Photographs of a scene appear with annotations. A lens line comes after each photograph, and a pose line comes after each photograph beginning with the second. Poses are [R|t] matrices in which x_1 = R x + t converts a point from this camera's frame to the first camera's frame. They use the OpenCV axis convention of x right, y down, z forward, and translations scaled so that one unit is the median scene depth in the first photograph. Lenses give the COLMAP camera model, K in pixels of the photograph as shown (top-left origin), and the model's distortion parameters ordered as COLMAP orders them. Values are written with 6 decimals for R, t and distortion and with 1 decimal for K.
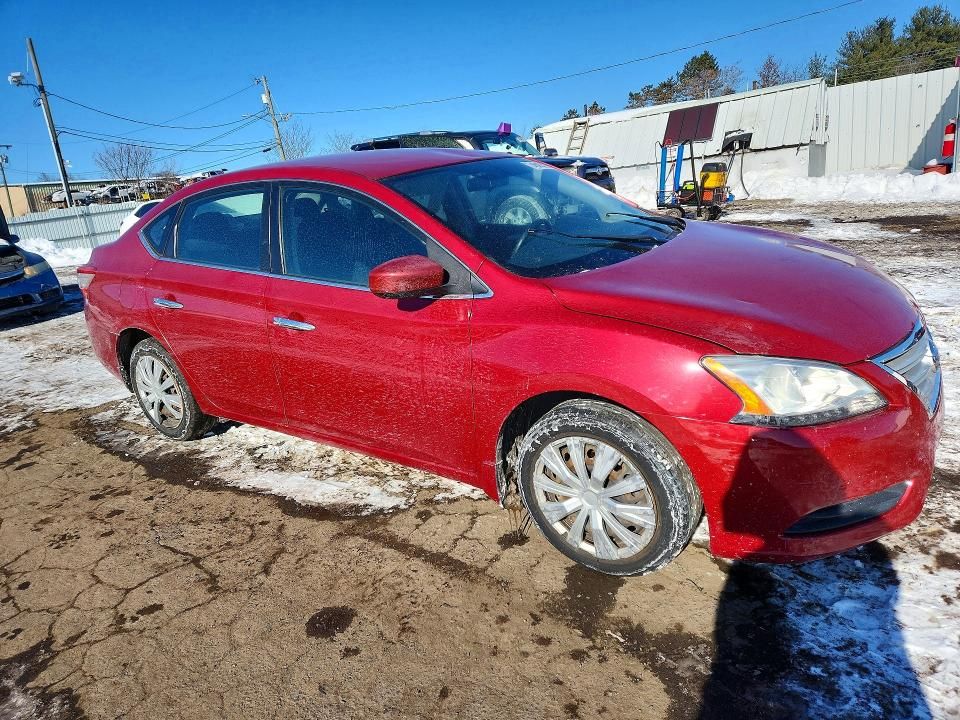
lens RADIAL K [[621.2, 0, 454.7], [0, 621.2, 360.6], [0, 0, 1]] dist [0.000099, -0.021527]
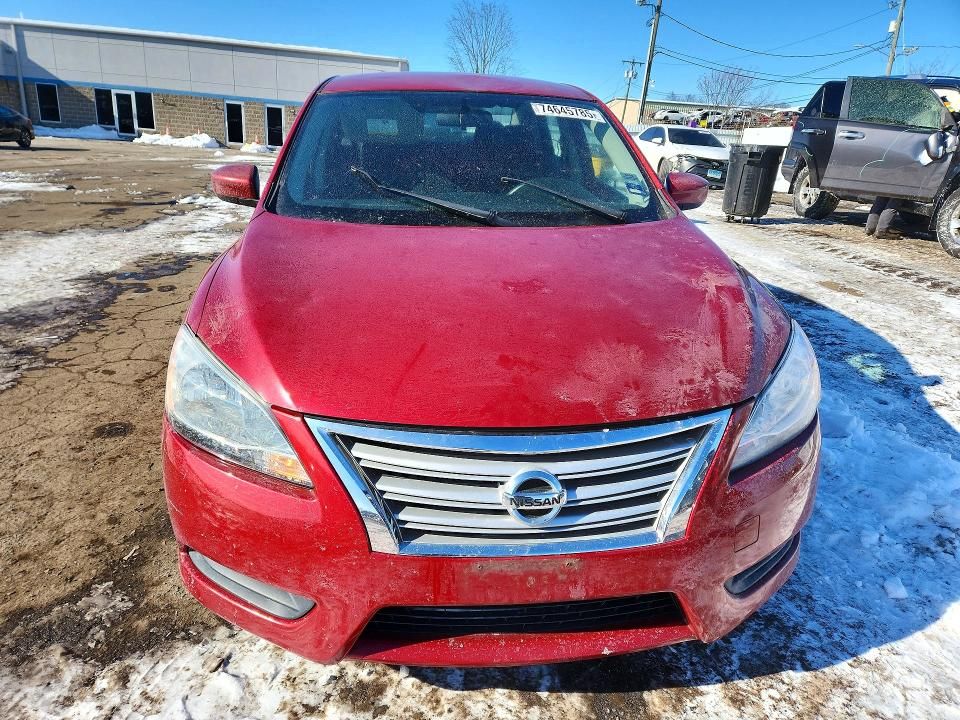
lens RADIAL K [[621.2, 0, 454.7], [0, 621.2, 360.6], [0, 0, 1]] dist [0.000099, -0.021527]
pose [[0.629195, 0.379448, -0.678331, 0.641916], [-0.310025, 0.922825, 0.228646, -0.133830], [0.712740, 0.066437, 0.698275, 0.363224]]
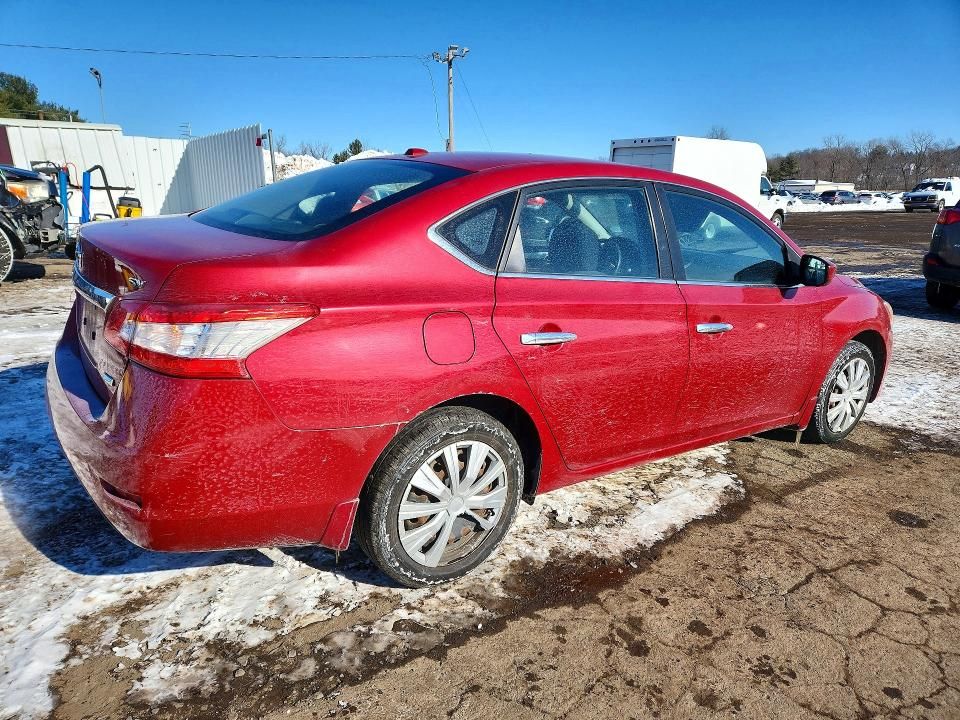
lens RADIAL K [[754.0, 0, 480.0], [0, 754.0, 360.0], [0, 0, 1]] dist [0.069456, 0.000898]
pose [[0.268699, -0.147653, 0.951840, -1.204250], [0.183266, 0.977967, 0.099970, -0.156536], [-0.945629, 0.147578, 0.289839, 0.812077]]
